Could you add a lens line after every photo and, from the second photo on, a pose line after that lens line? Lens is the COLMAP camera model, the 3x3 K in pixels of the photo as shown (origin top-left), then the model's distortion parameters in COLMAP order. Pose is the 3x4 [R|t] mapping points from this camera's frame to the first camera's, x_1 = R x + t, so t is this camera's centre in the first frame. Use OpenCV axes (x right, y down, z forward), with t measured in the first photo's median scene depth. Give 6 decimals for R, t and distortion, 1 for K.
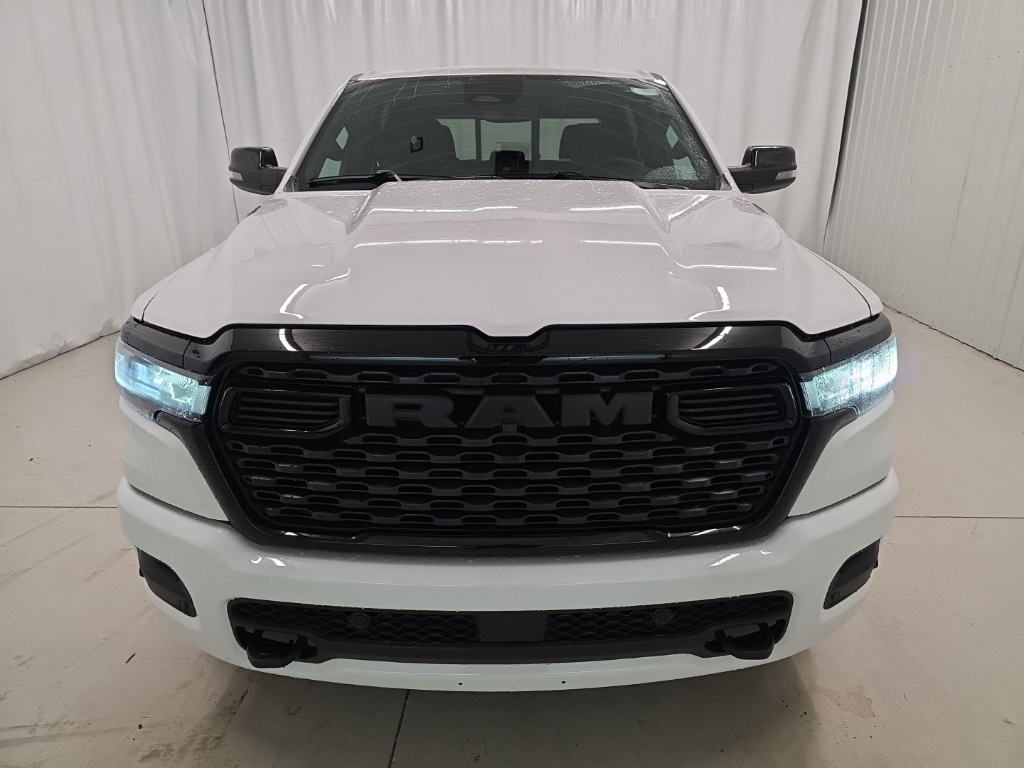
lens RADIAL K [[679.6, 0, 512.4], [0, 679.6, 383.5], [0, 0, 1]] dist [0.022338, -0.016381]
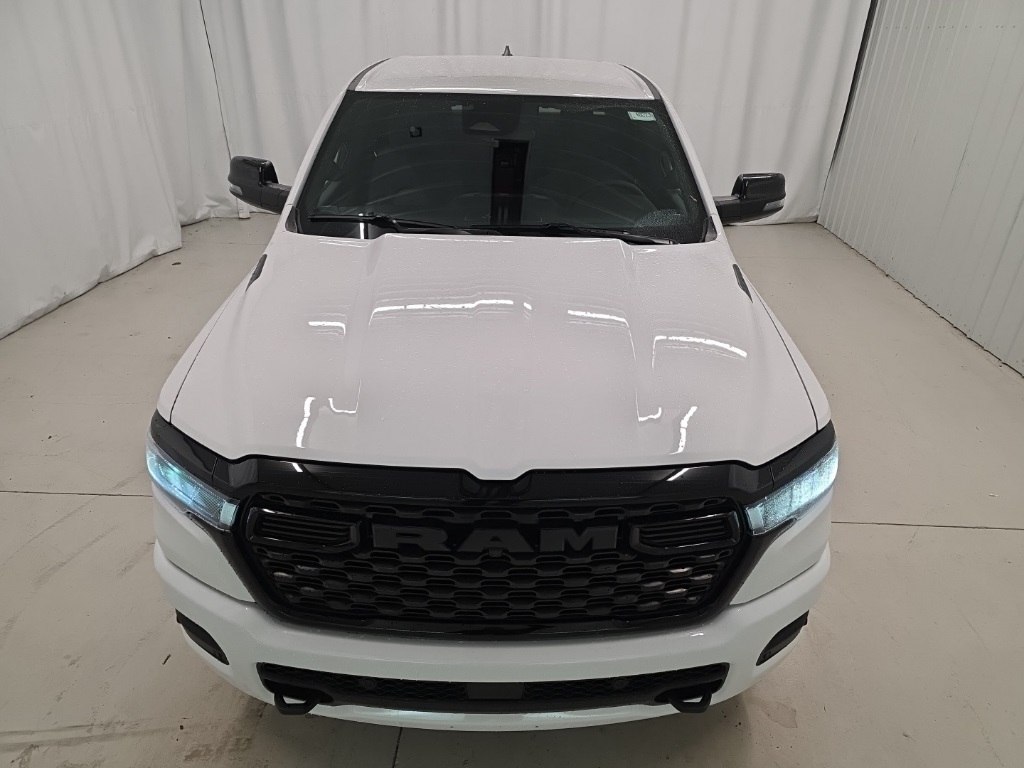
lens RADIAL K [[684.5, 0, 519.6], [0, 684.5, 382.7], [0, 0, 1]] dist [0.007836, 0.001356]
pose [[0.999580, 0.022728, 0.018001, 0.008965], [-0.025314, 0.986847, 0.159664, -0.379625], [-0.014136, -0.160052, 0.987007, -0.114074]]
